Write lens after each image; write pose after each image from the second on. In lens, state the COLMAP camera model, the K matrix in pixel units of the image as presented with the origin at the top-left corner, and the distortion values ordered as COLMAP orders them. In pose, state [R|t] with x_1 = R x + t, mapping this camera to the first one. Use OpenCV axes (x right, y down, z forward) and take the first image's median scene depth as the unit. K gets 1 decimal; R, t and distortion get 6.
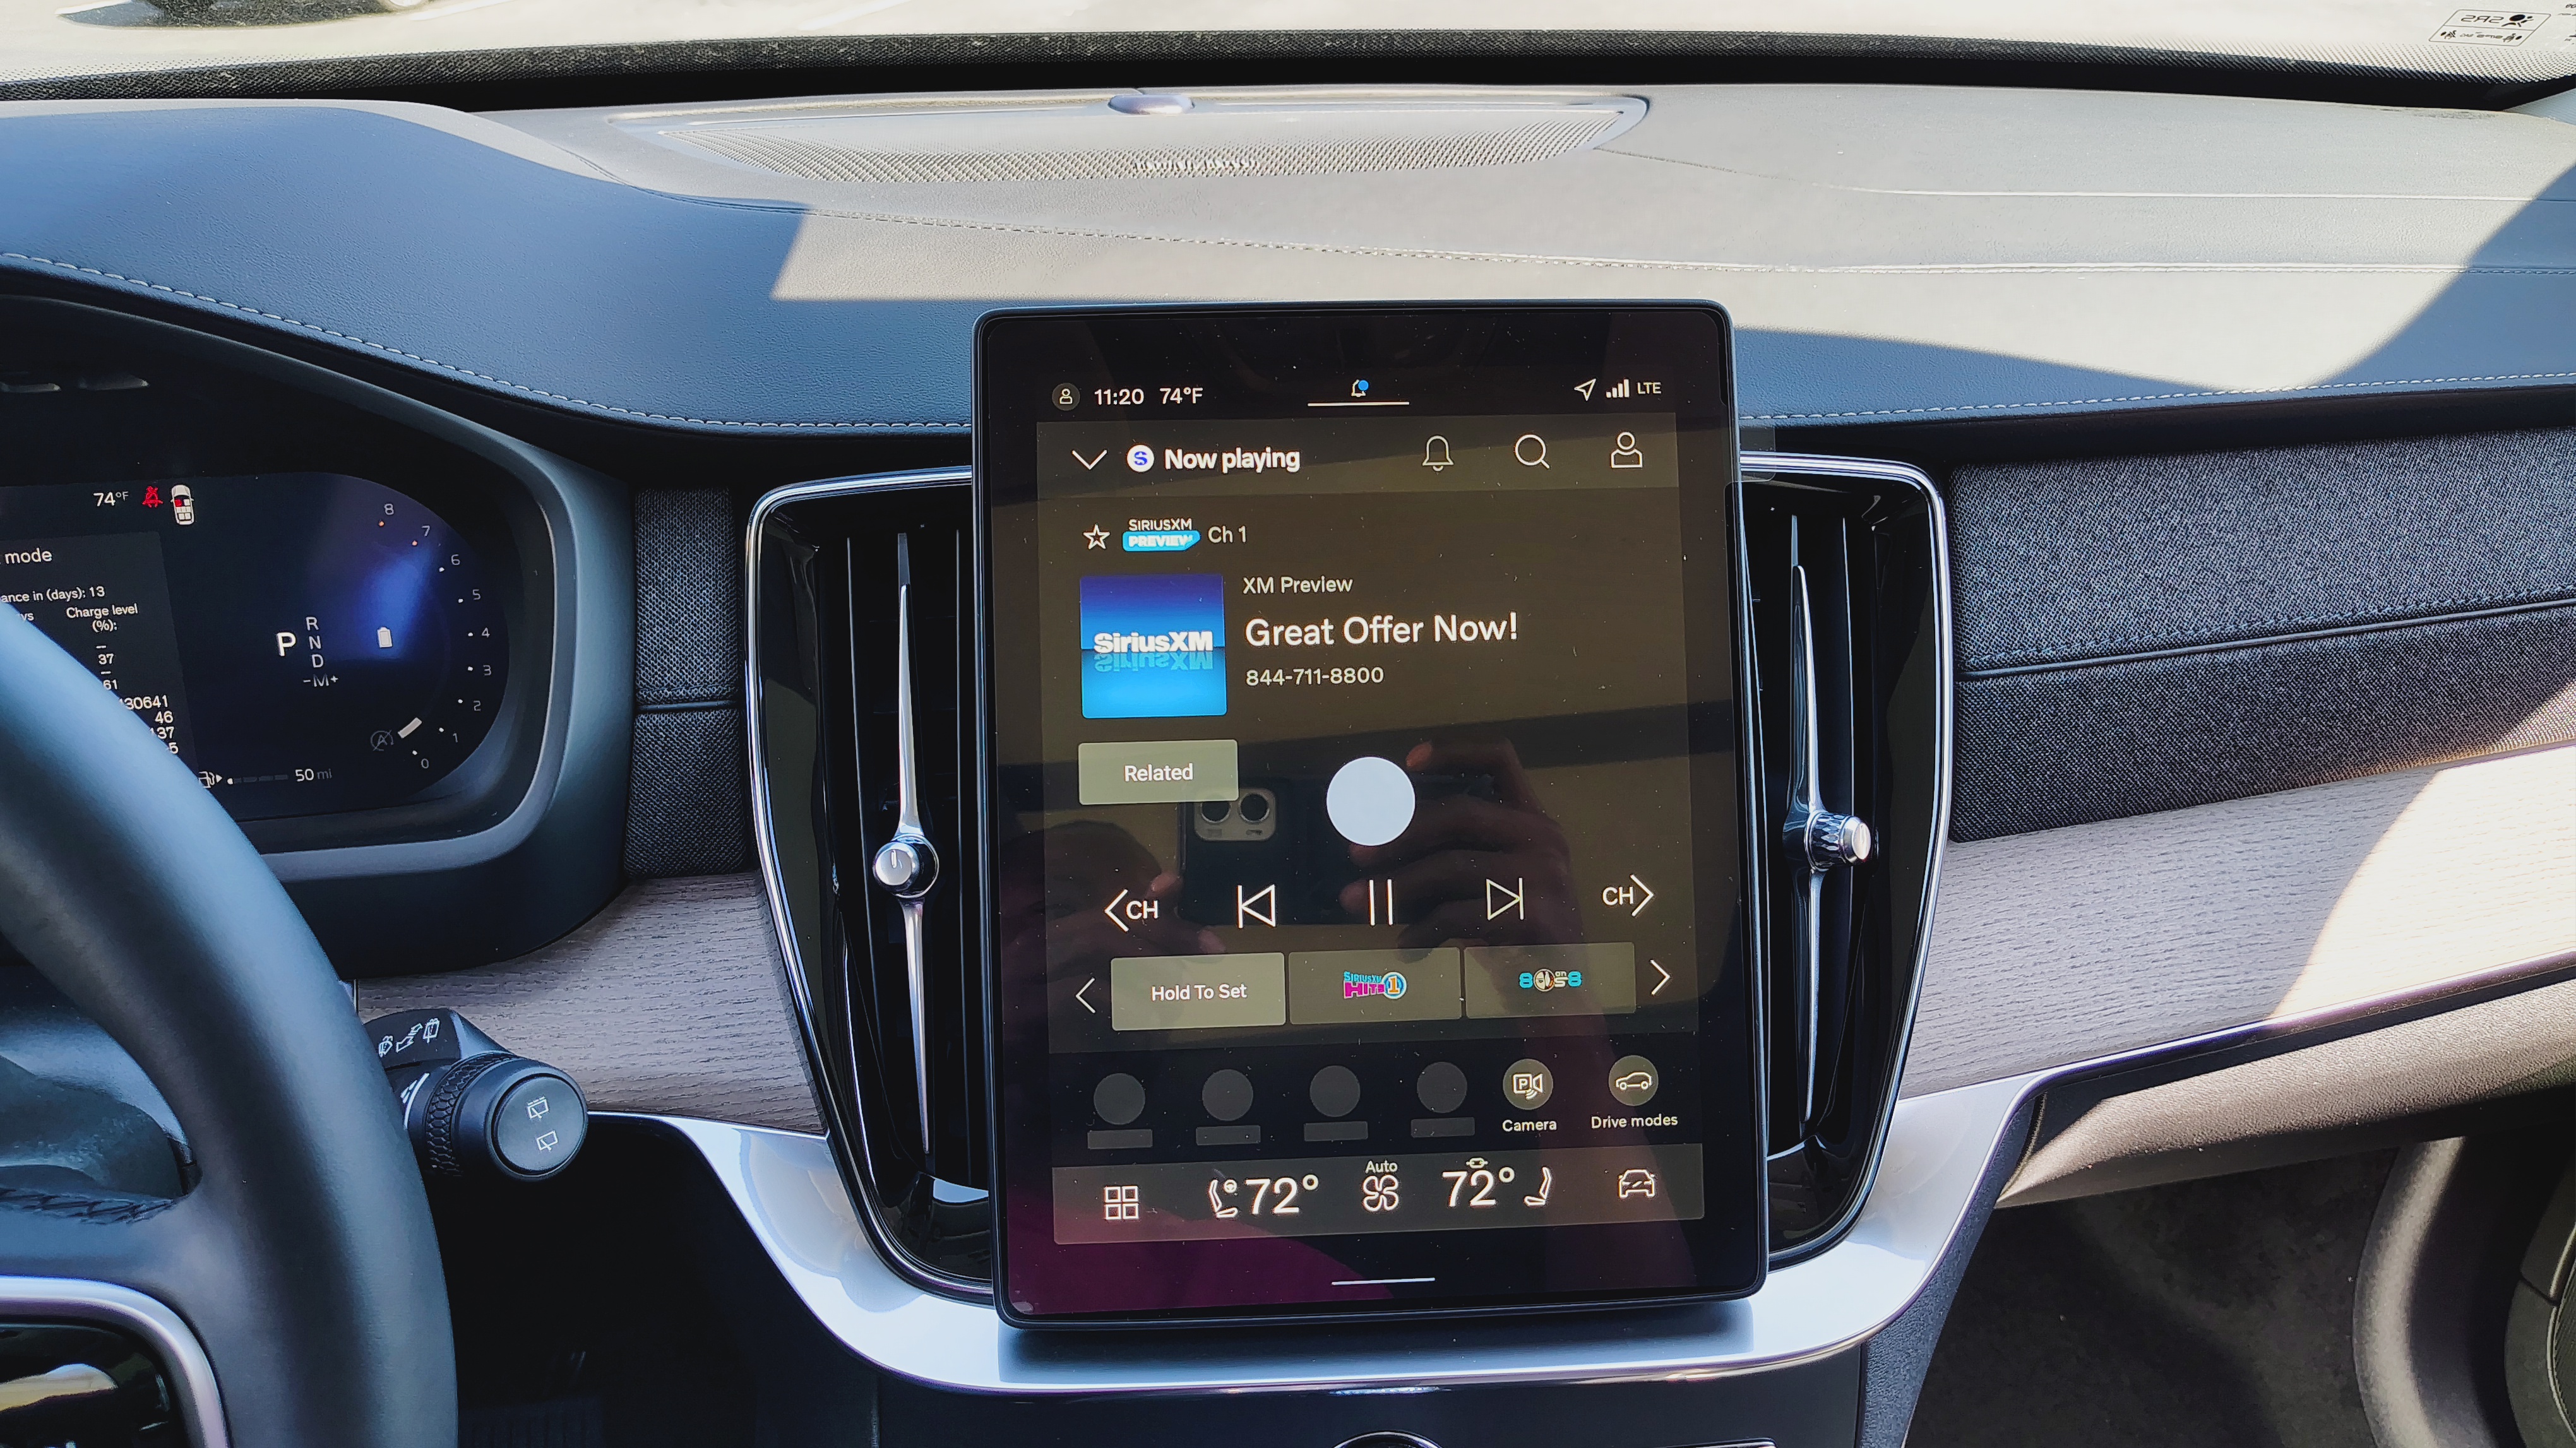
lens RADIAL K [[1712.7, 0, 1299.2], [0, 1712.7, 734.5], [0, 0, 1]] dist [0.035435, -0.096659]
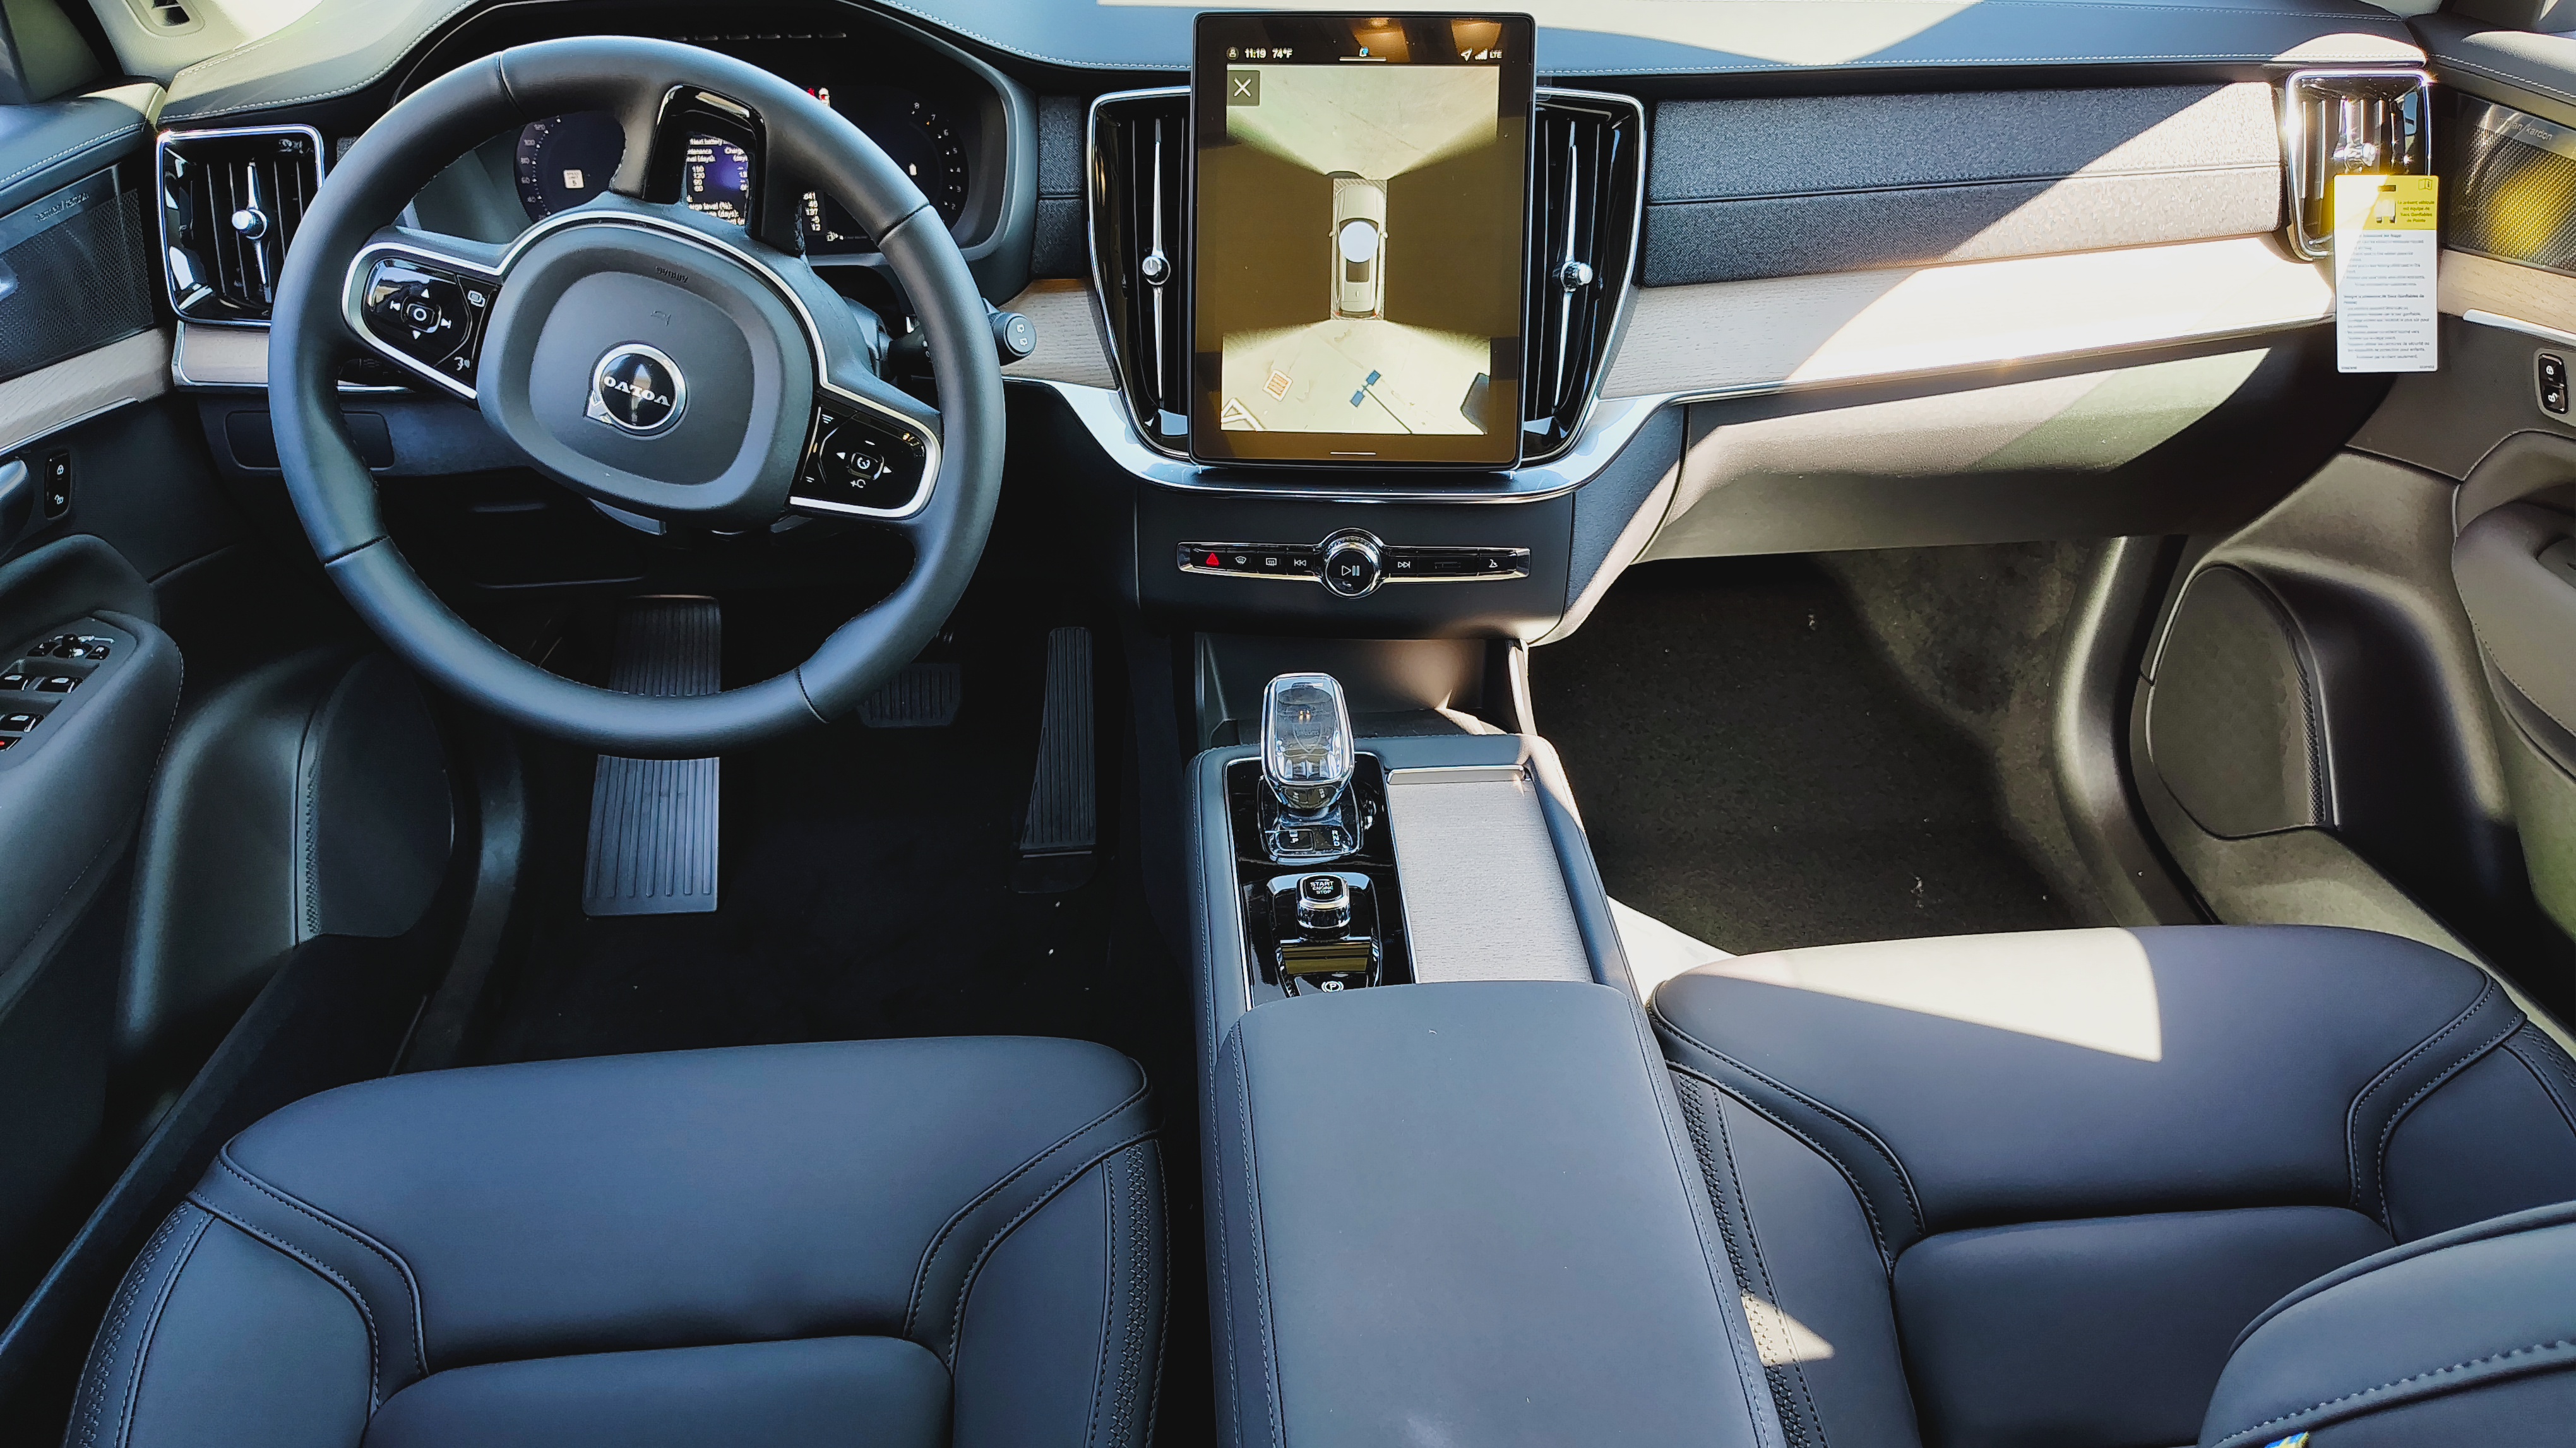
lens RADIAL K [[1712.7, 0, 1299.2], [0, 1712.7, 734.5], [0, 0, 1]] dist [0.035435, -0.096659]
pose [[0.992244, 0.063269, -0.107002, 0.233108], [-0.045588, 0.986019, 0.160275, 0.299965], [0.115647, -0.154154, 0.981255, -1.256865]]
